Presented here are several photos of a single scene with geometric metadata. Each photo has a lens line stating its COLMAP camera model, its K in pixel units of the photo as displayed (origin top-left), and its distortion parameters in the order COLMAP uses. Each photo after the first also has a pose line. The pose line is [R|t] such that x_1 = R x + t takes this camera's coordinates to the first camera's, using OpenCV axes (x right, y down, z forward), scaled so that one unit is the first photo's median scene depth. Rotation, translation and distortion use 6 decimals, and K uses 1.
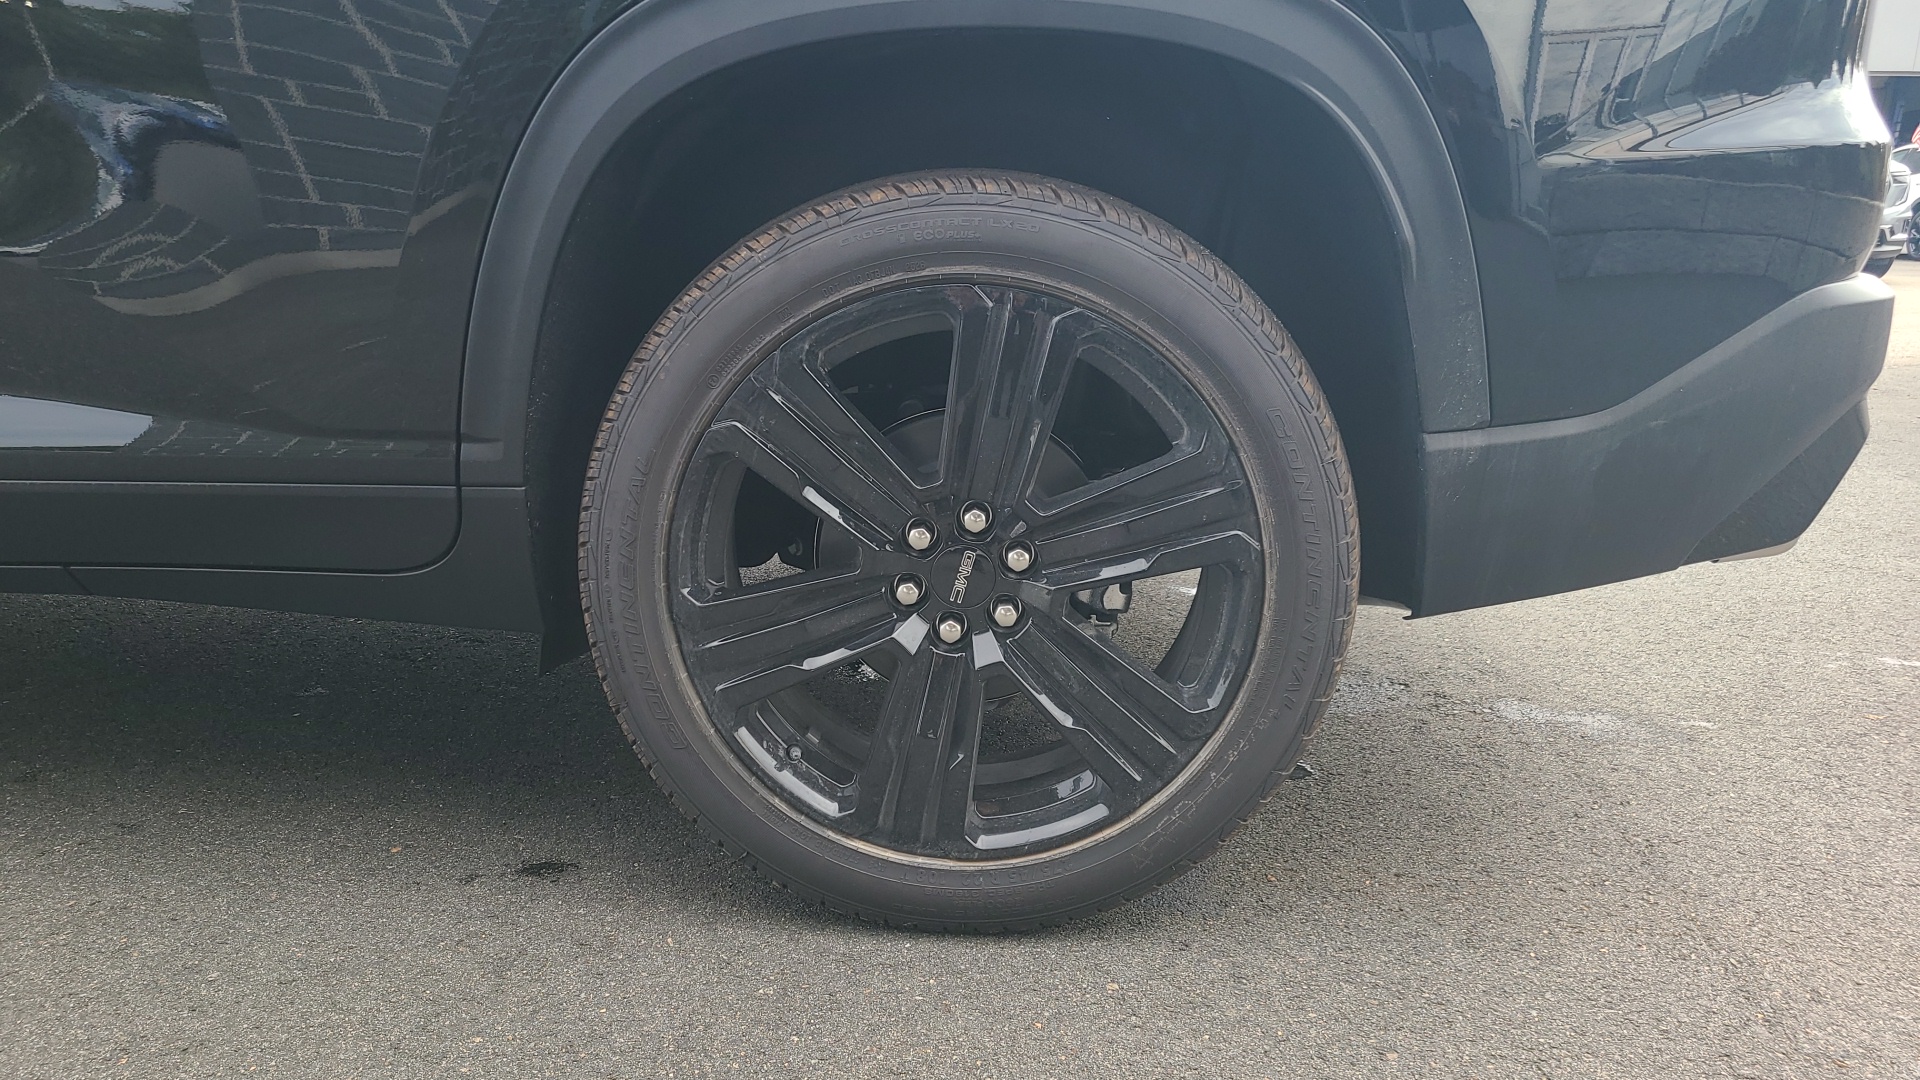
lens RADIAL K [[1427.9, 0, 942.0], [0, 1427.9, 534.9], [0, 0, 1]] dist [0.049790, -0.043396]
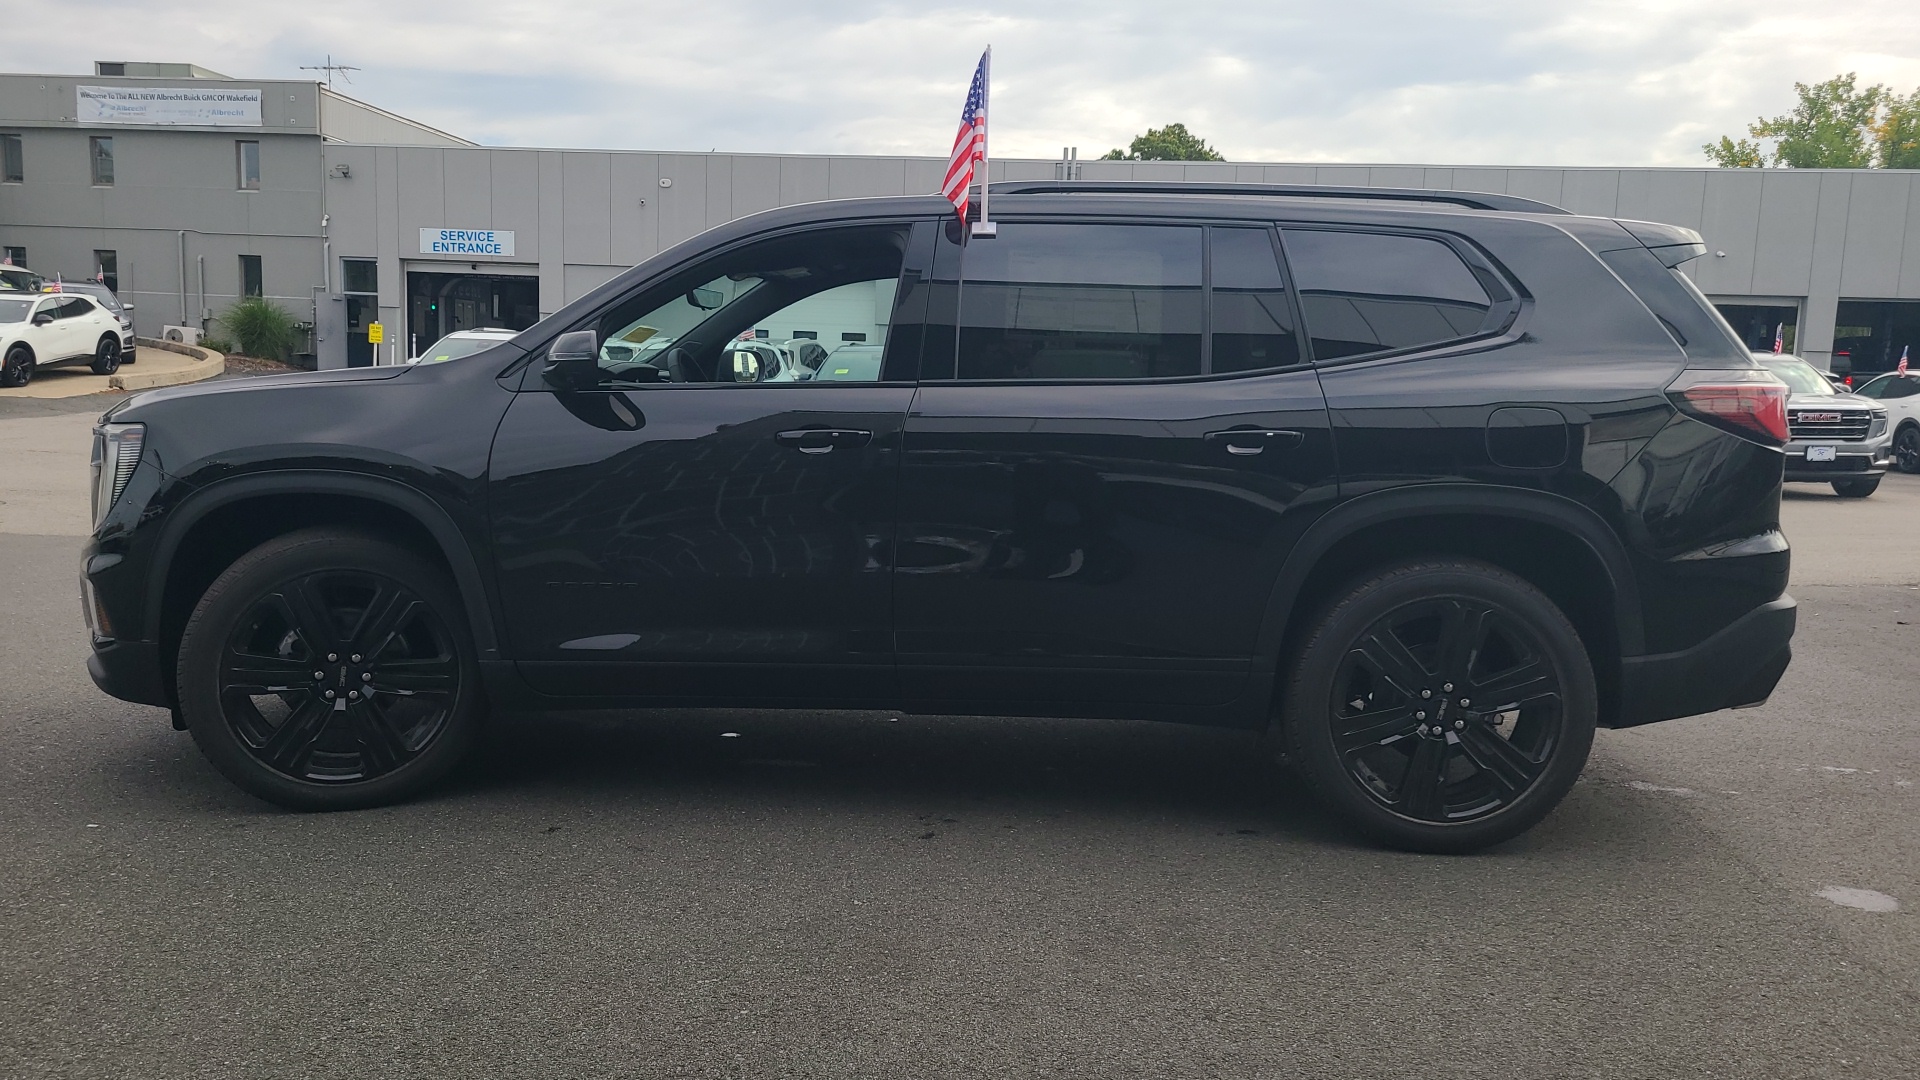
lens RADIAL K [[1473.9, 0, 958.0], [0, 1473.9, 499.5], [0, 0, 1]] dist [0.025628, -0.001557]
pose [[0.999923, 0.011267, 0.005147, -0.878578], [-0.010431, 0.990003, -0.140660, 0.039705], [-0.006680, 0.140595, 0.990045, -1.698530]]
